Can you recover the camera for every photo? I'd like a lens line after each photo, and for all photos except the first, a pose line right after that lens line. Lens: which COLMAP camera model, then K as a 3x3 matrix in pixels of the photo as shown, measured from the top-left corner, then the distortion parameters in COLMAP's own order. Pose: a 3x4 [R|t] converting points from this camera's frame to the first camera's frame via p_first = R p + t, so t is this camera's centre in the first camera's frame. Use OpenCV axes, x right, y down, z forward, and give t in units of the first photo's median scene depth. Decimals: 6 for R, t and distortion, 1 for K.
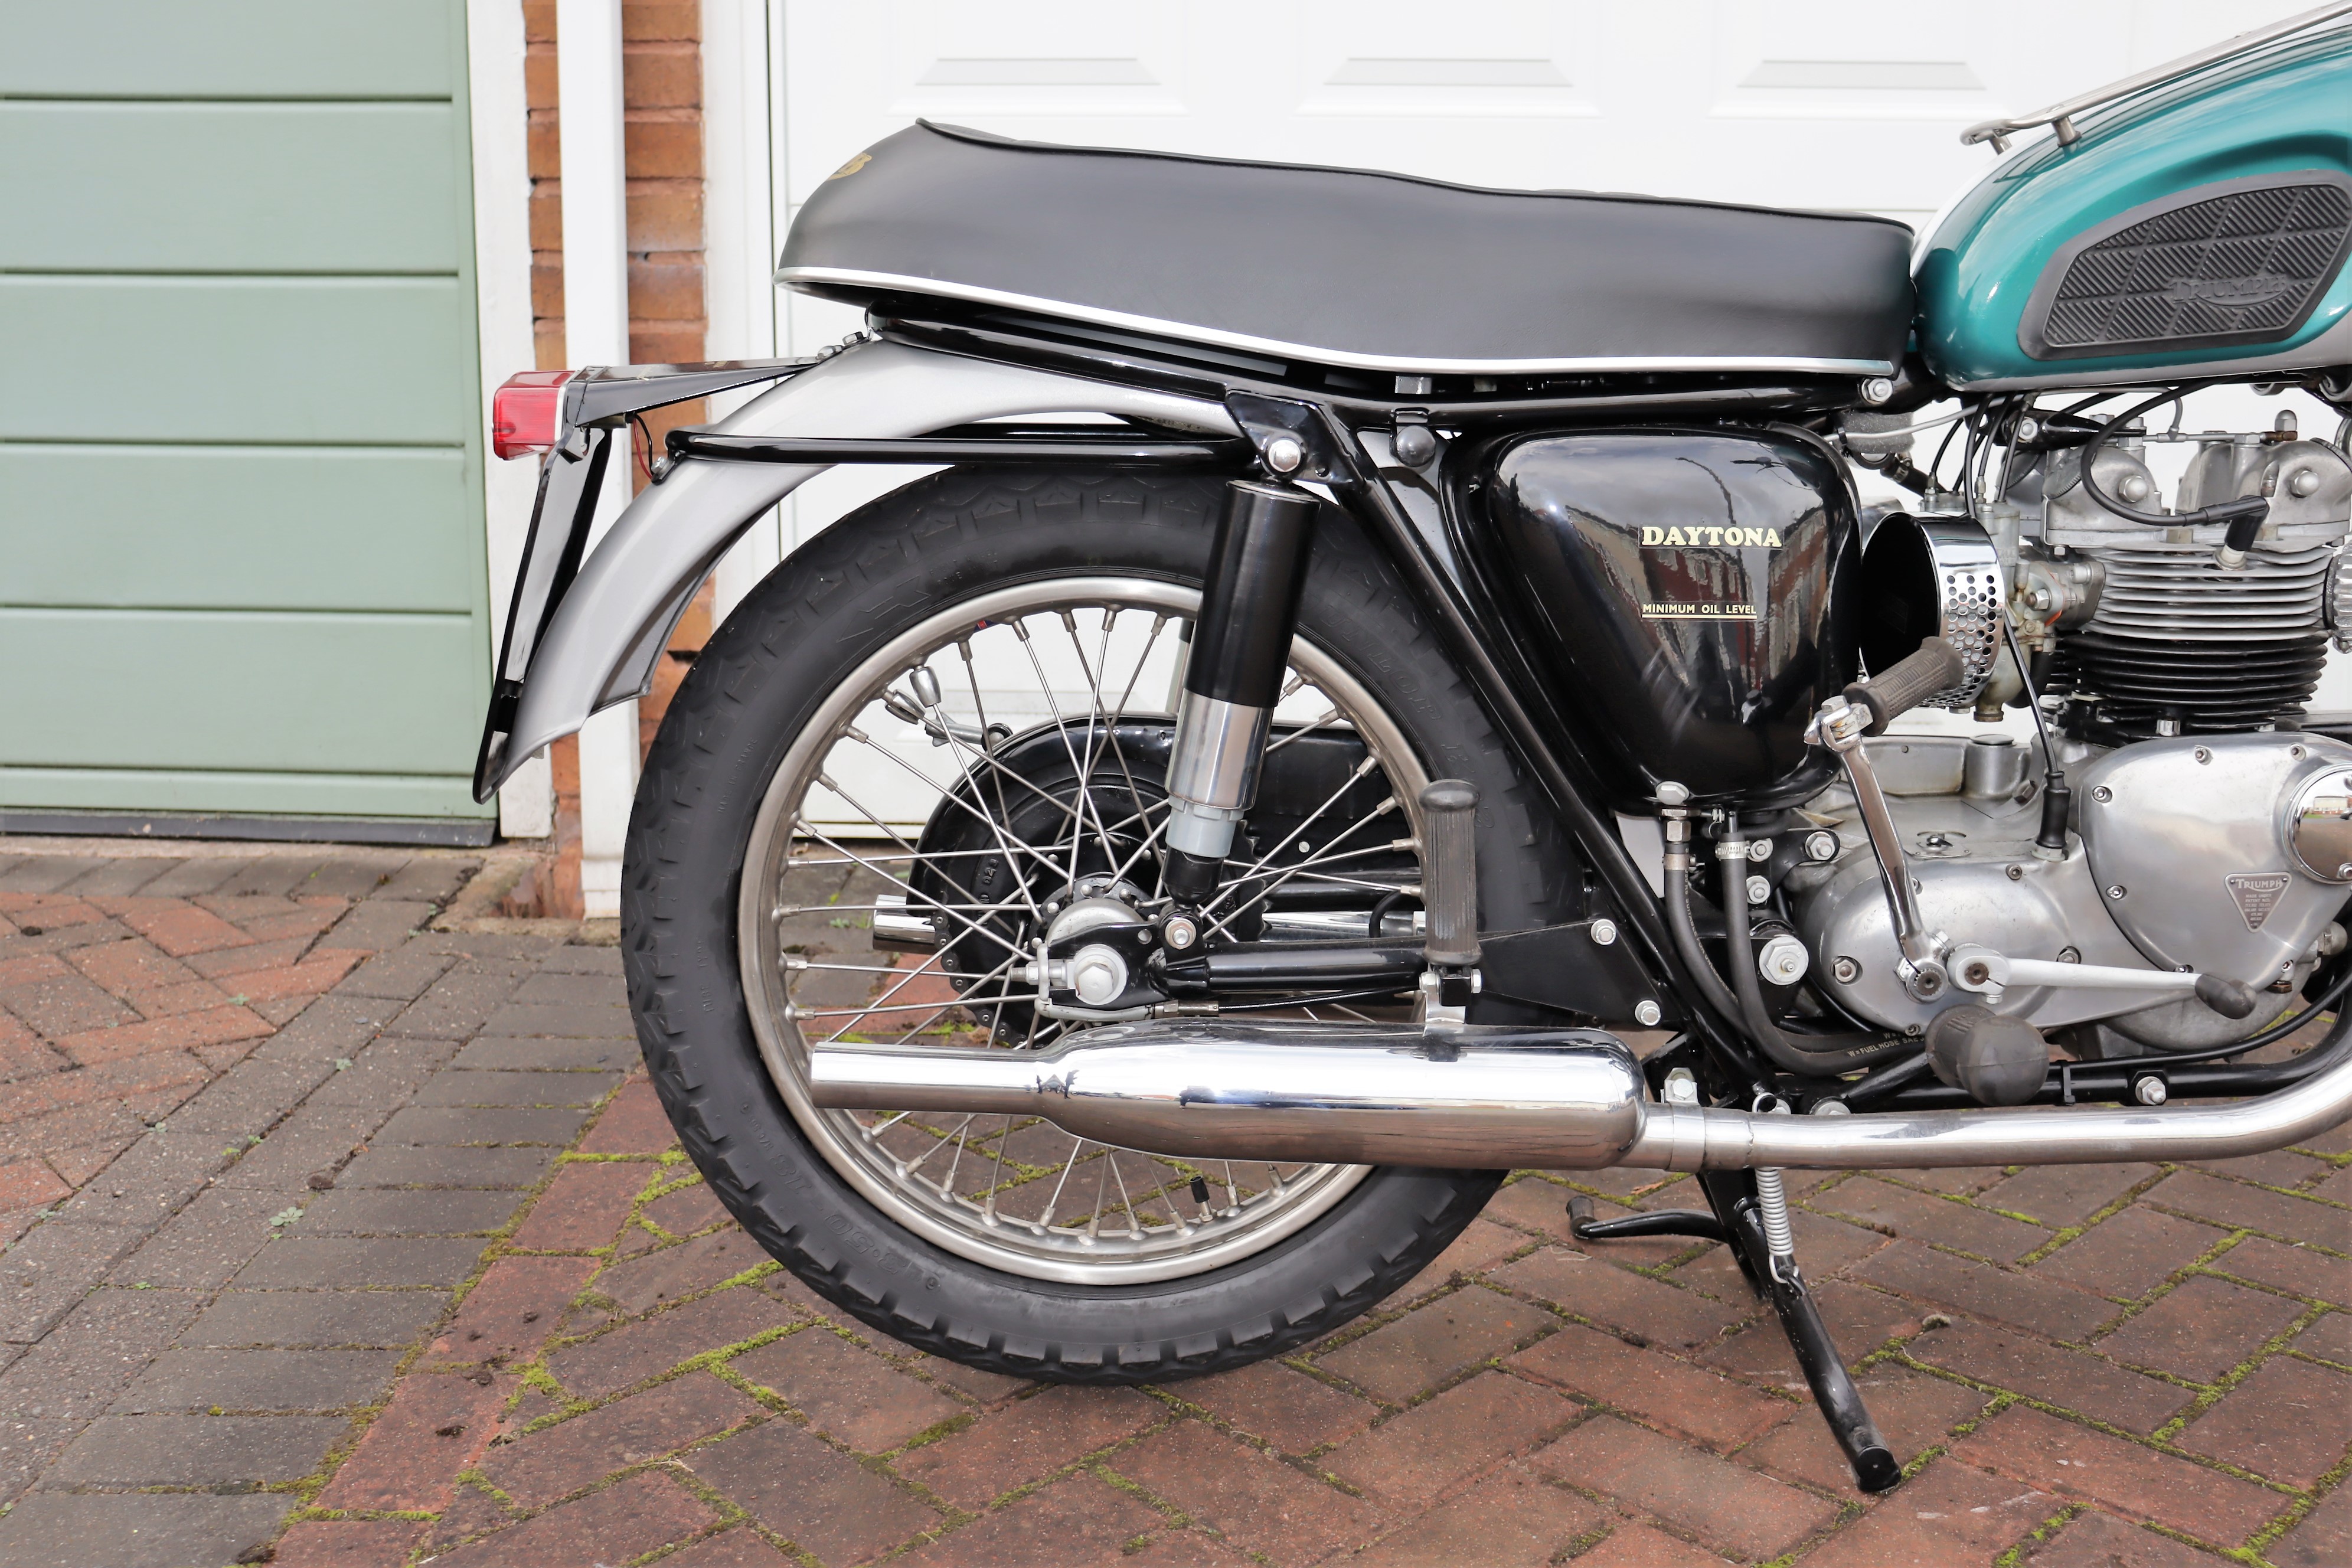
lens RADIAL K [[2298.7, 0, 1171.2], [0, 2298.7, 713.6], [0, 0, 1]] dist [-0.059838, 0.008088]
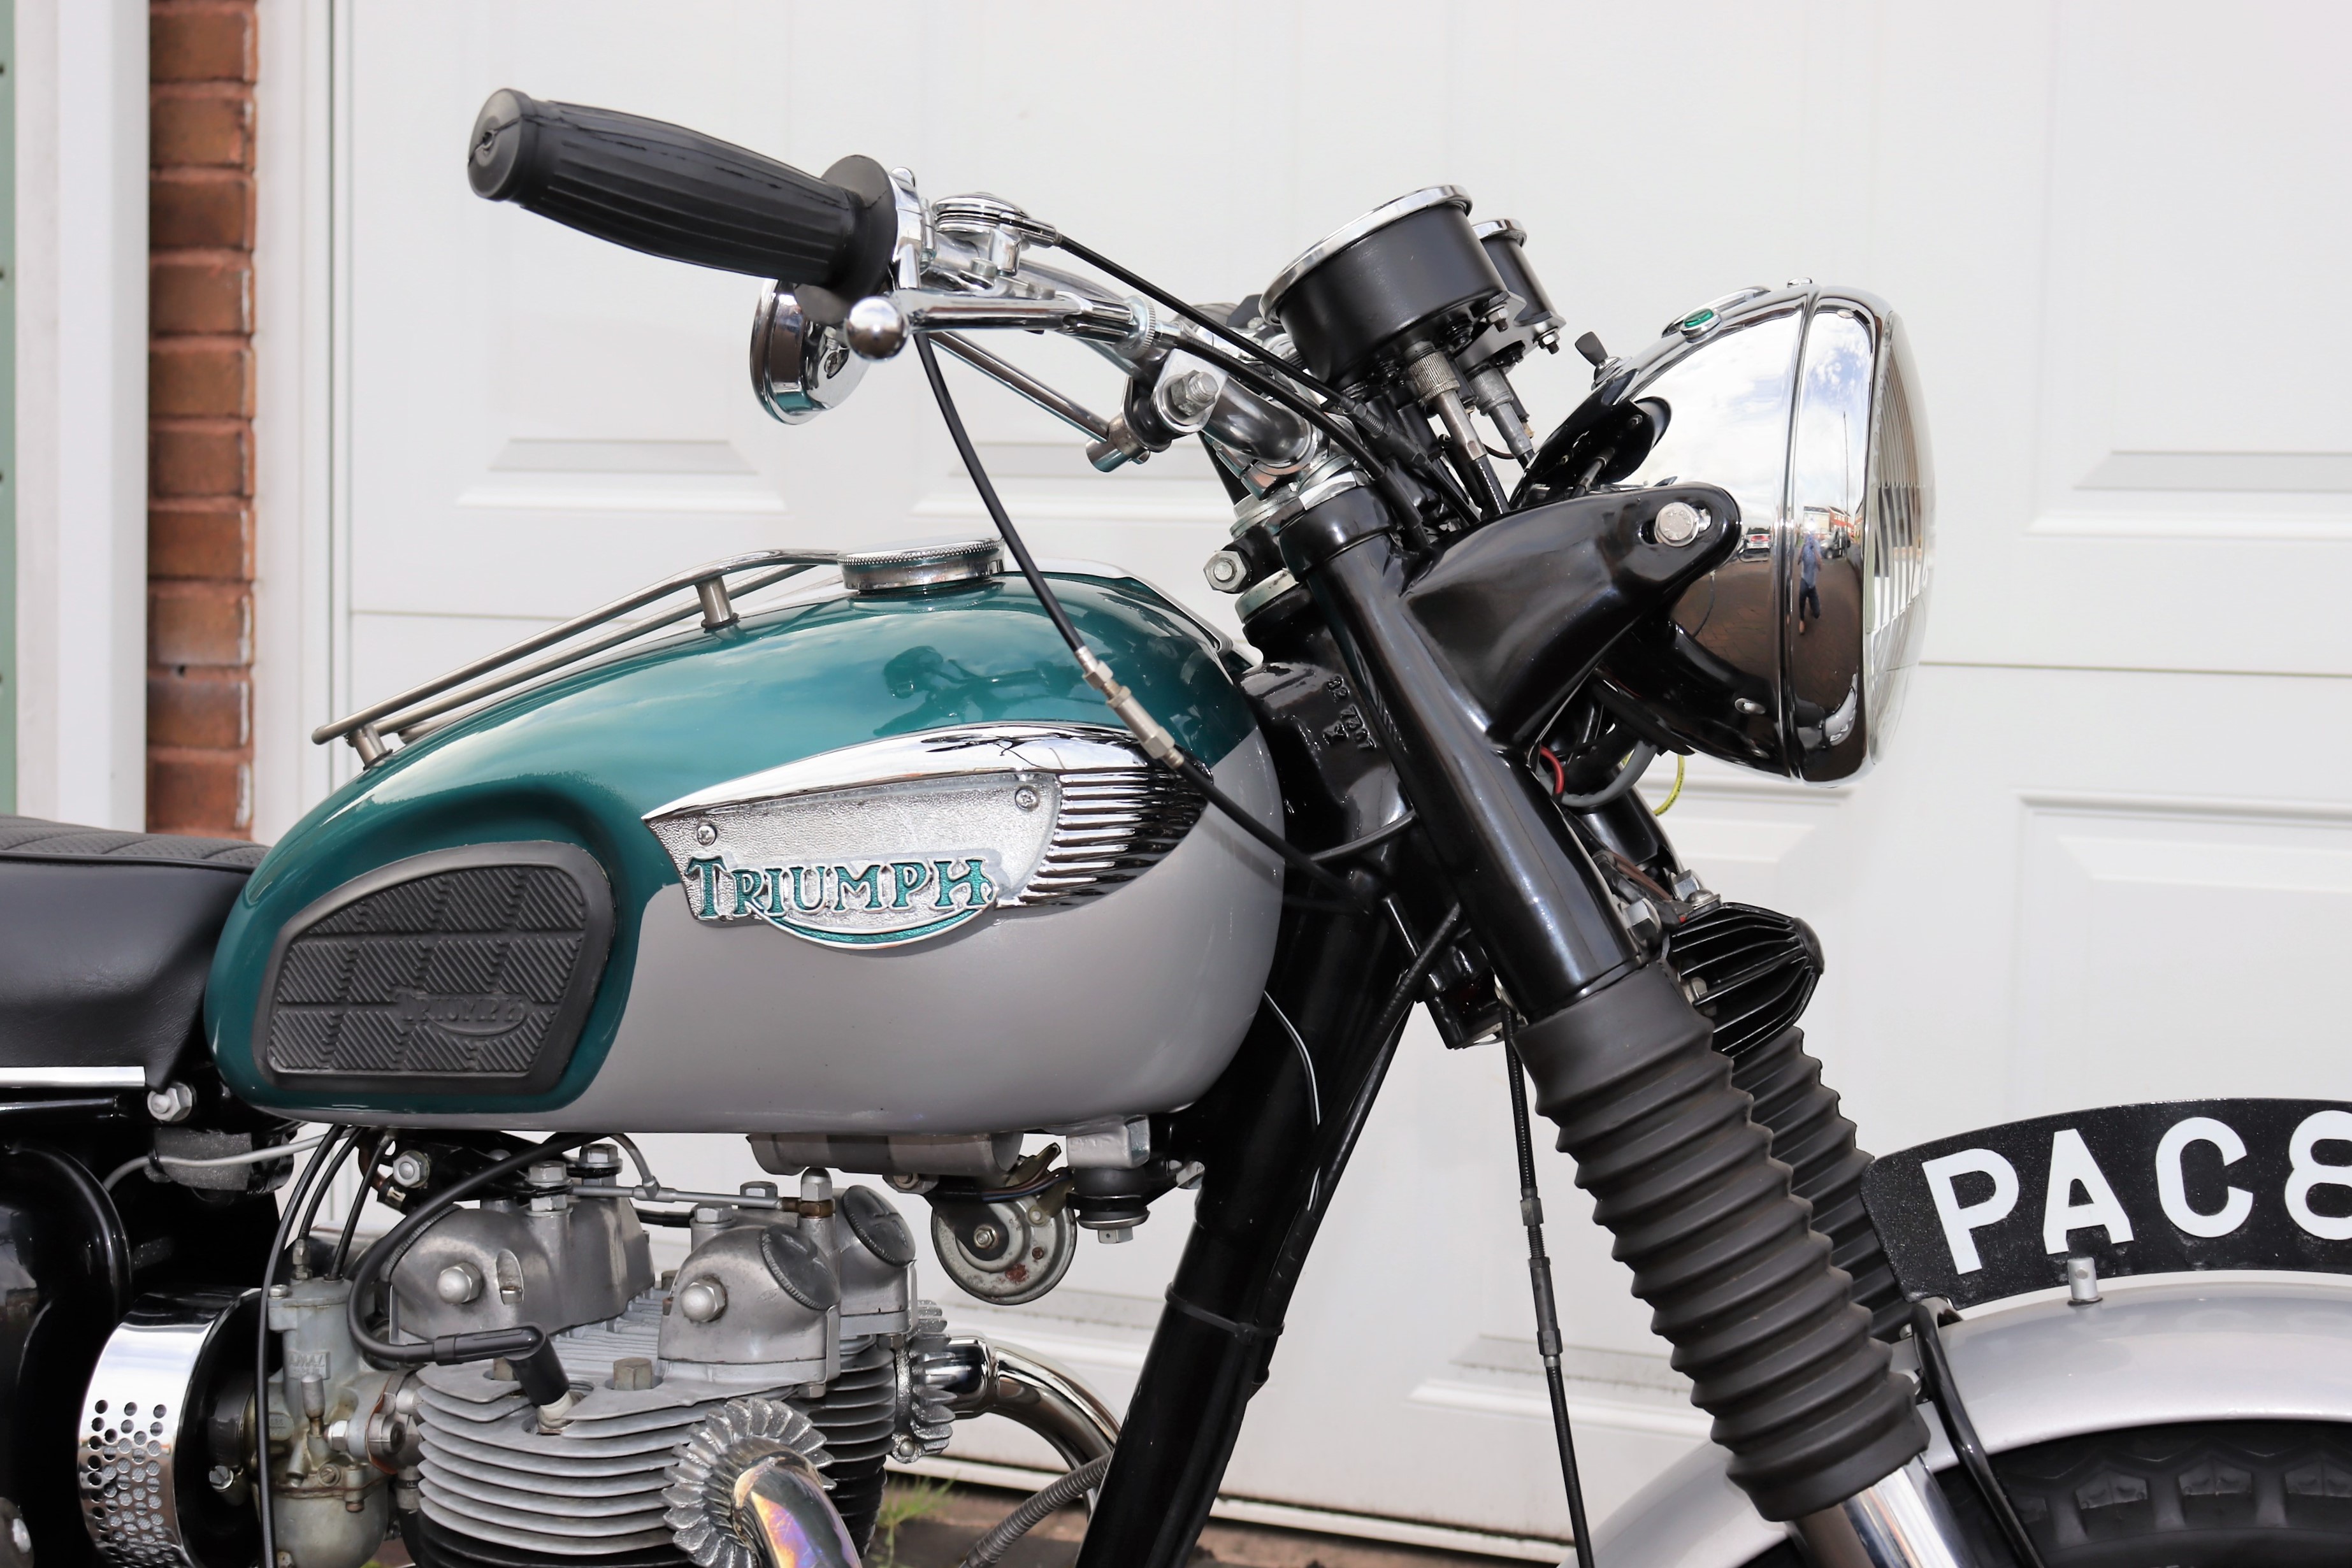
lens RADIAL K [[2820.8, 0, 1174.8], [0, 2820.8, 837.9], [0, 0, 1]] dist [-0.014385, 0.005602]
pose [[0.958135, 0.049407, -0.282023, 0.842670], [-0.074042, 0.994250, -0.077366, -0.179025], [0.276579, 0.095009, 0.956283, 0.260977]]
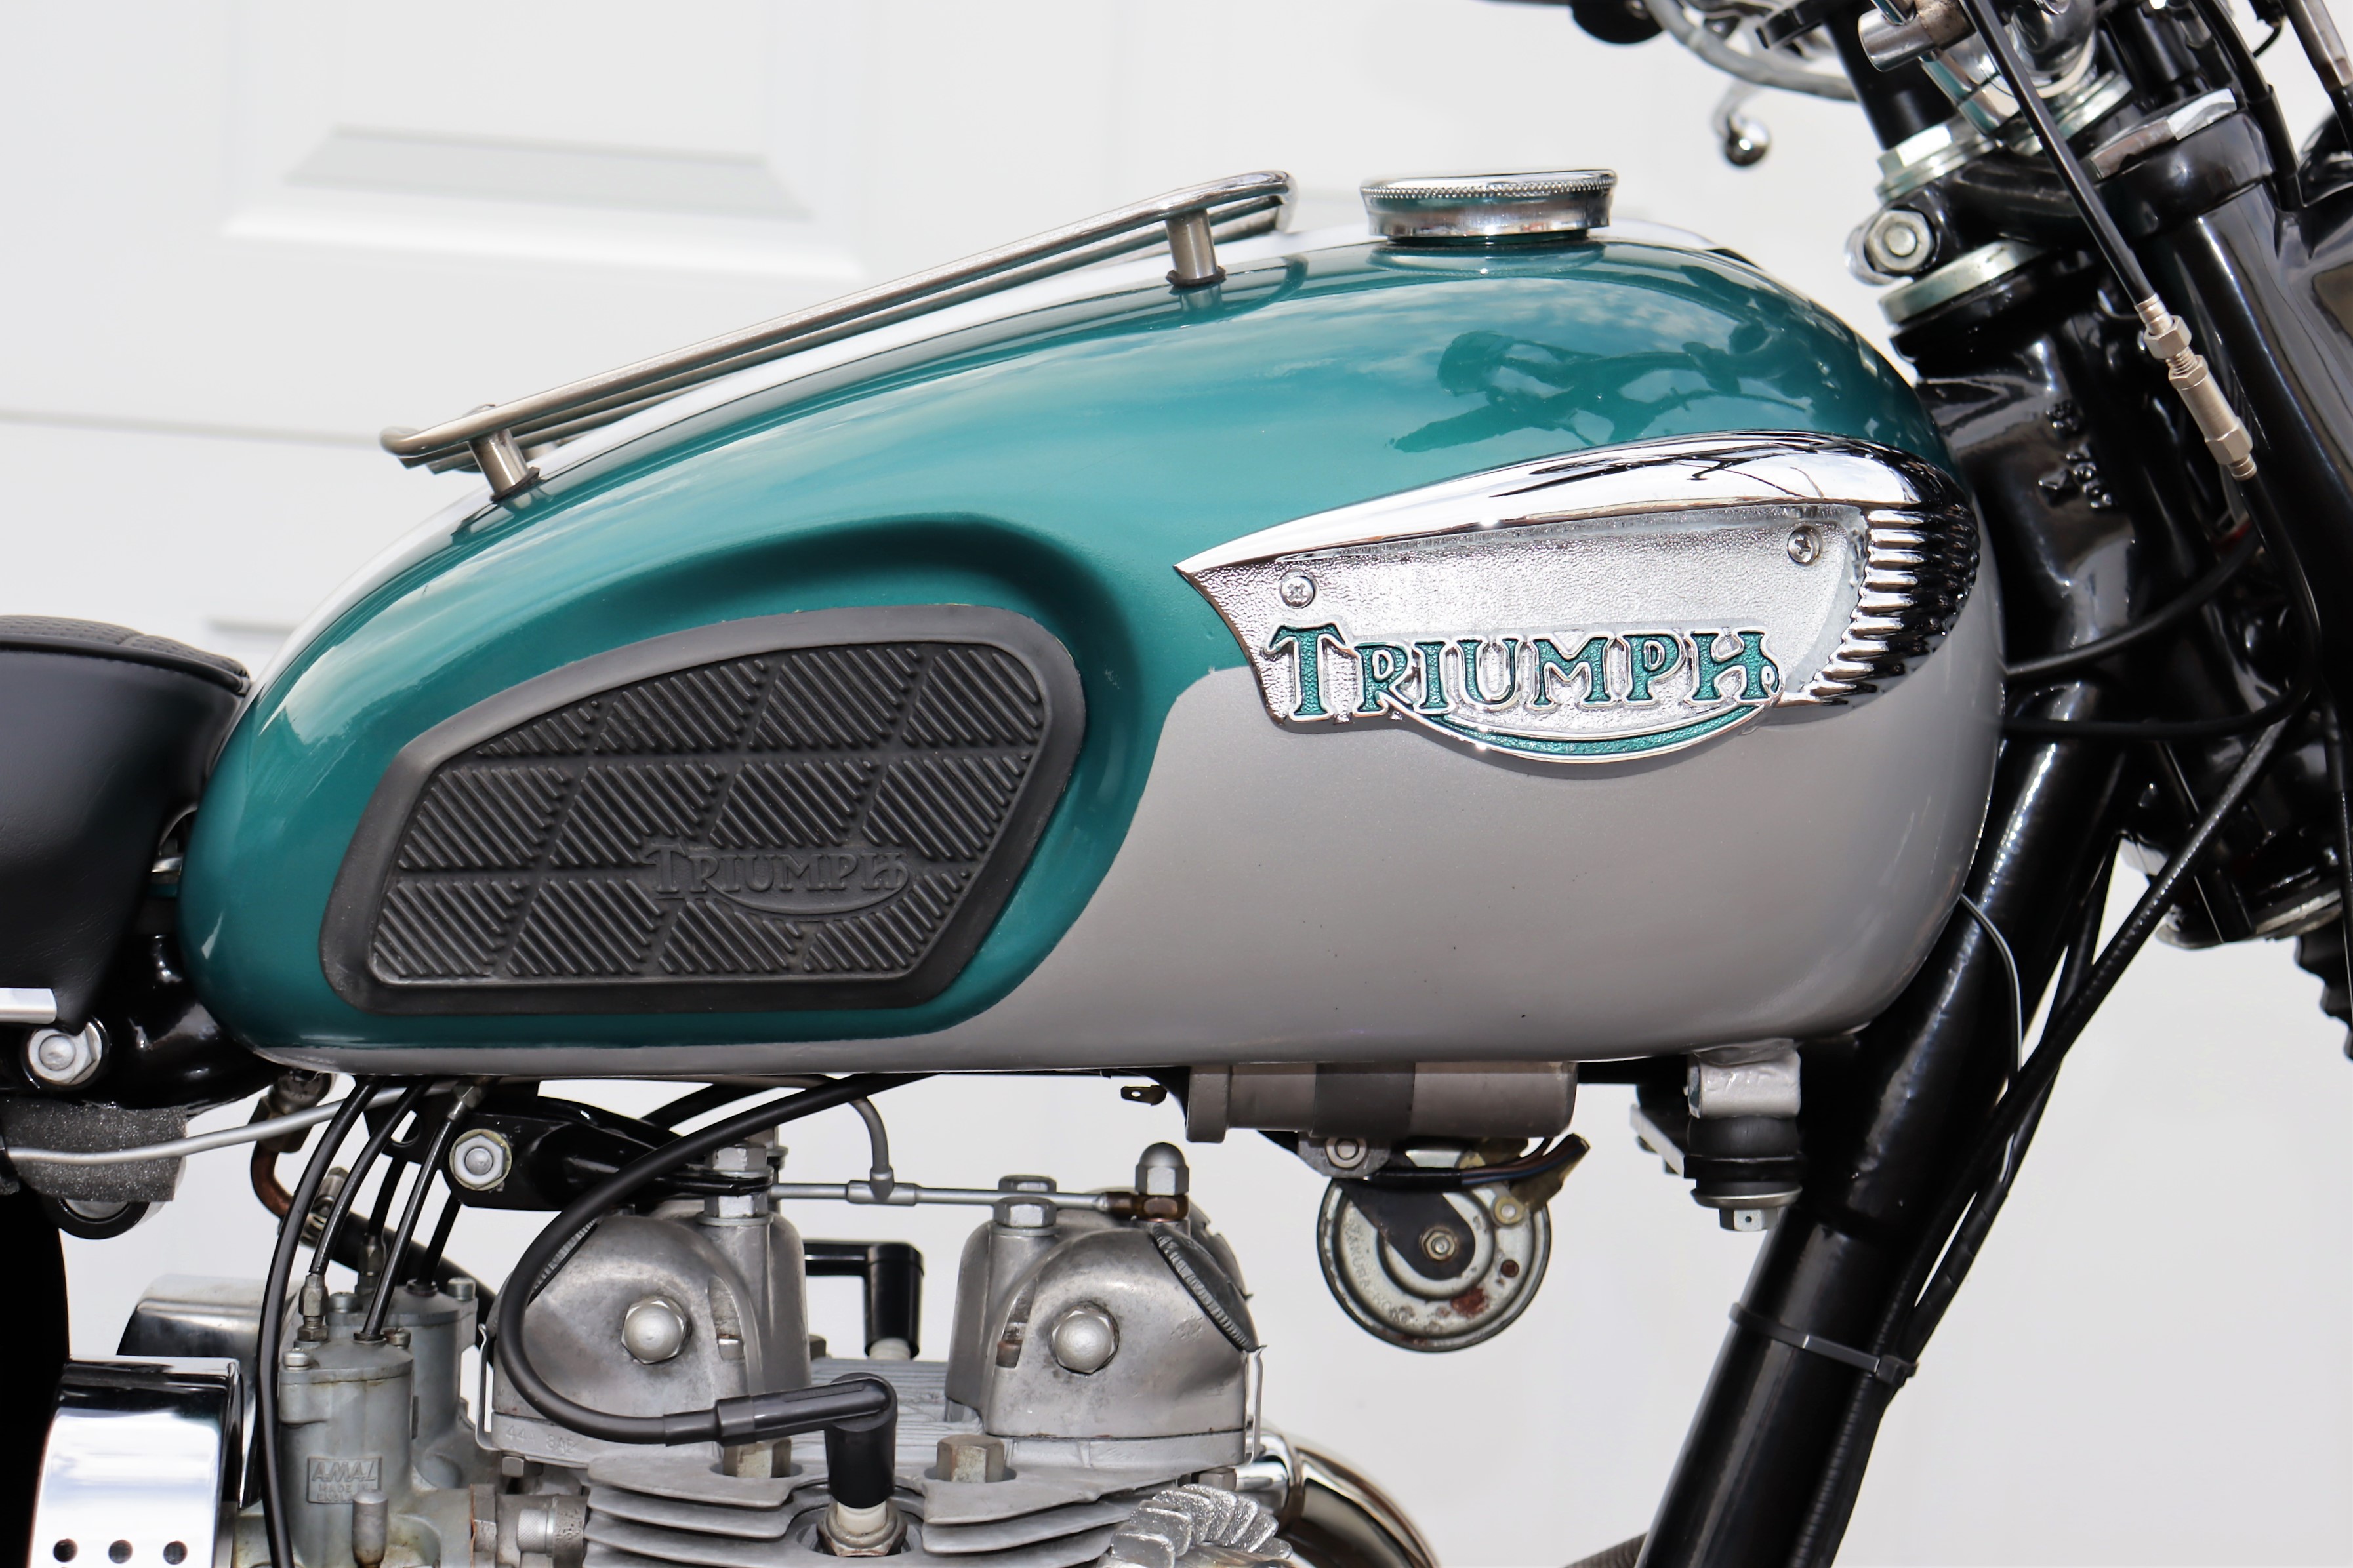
lens RADIAL K [[4501.0, 0, 1176.5], [0, 4501.0, 784.0], [0, 0, 1]] dist [0.051373, 0.294984]
pose [[0.997901, 0.061374, 0.020651, 0.493194], [-0.058444, 0.990940, -0.120924, -0.103566], [-0.027885, 0.119463, 0.992447, 0.178000]]
